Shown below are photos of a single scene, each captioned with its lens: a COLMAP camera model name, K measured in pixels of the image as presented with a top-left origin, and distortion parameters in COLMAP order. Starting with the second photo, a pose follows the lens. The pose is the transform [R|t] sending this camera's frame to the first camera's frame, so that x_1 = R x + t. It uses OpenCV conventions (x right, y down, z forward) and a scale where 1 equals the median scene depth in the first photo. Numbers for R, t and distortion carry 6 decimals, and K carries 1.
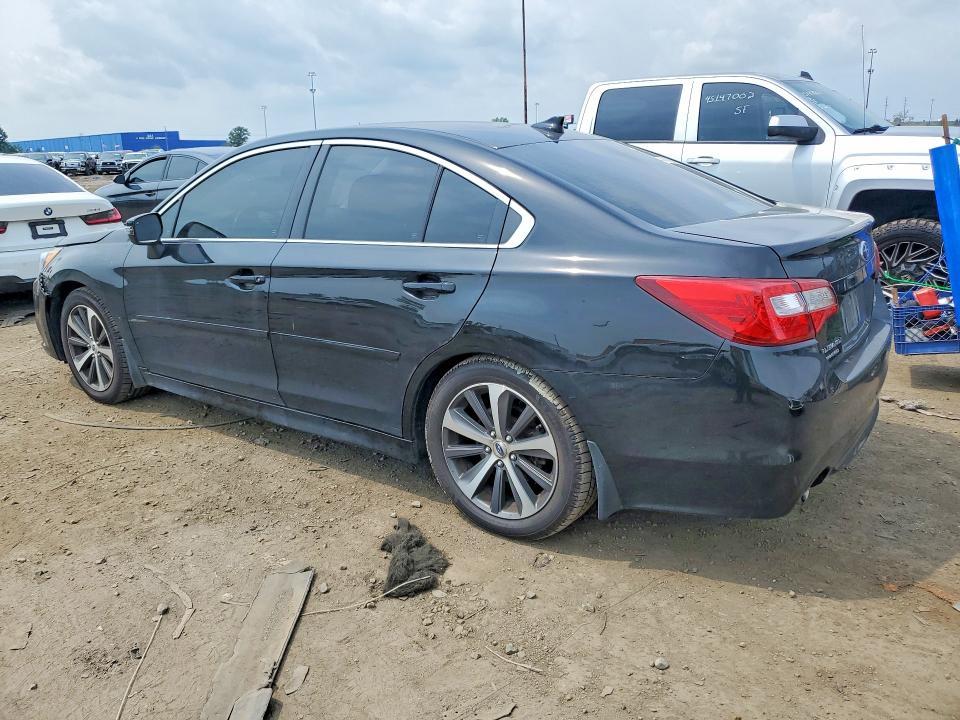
lens RADIAL K [[778.8, 0, 480.0], [0, 778.8, 360.0], [0, 0, 1]] dist [0.012199, 0.011703]
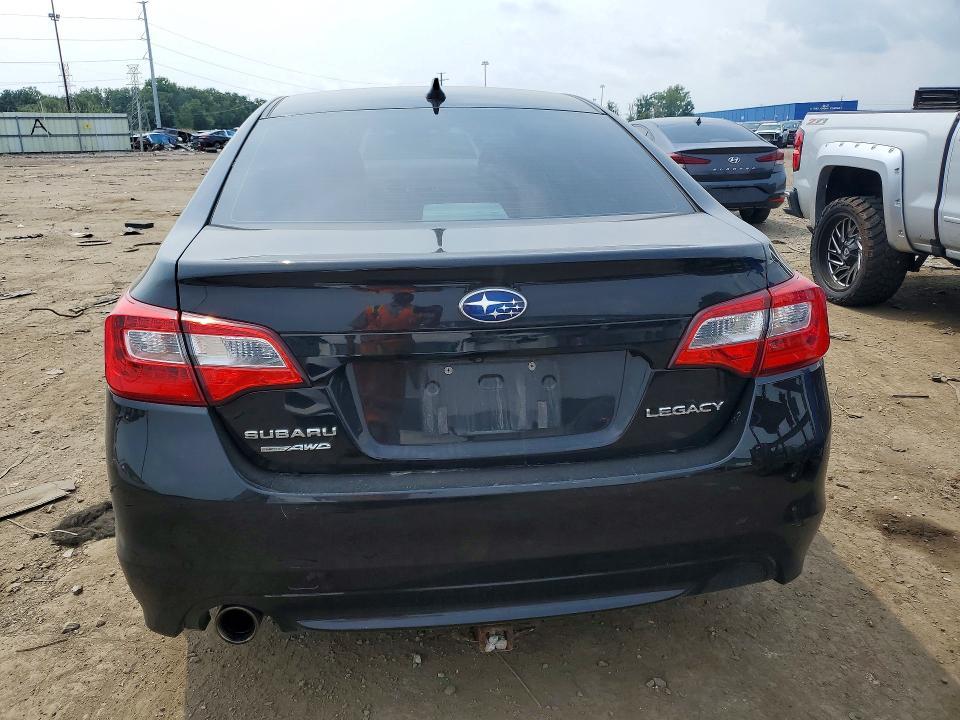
lens RADIAL K [[778.8, 0, 480.0], [0, 778.8, 360.0], [0, 0, 1]] dist [0.012199, 0.011703]
pose [[0.656361, 0.227872, -0.719211, 0.966570], [-0.202141, 0.971558, 0.123349, -0.183296], [0.726863, 0.064420, 0.683754, 0.647350]]
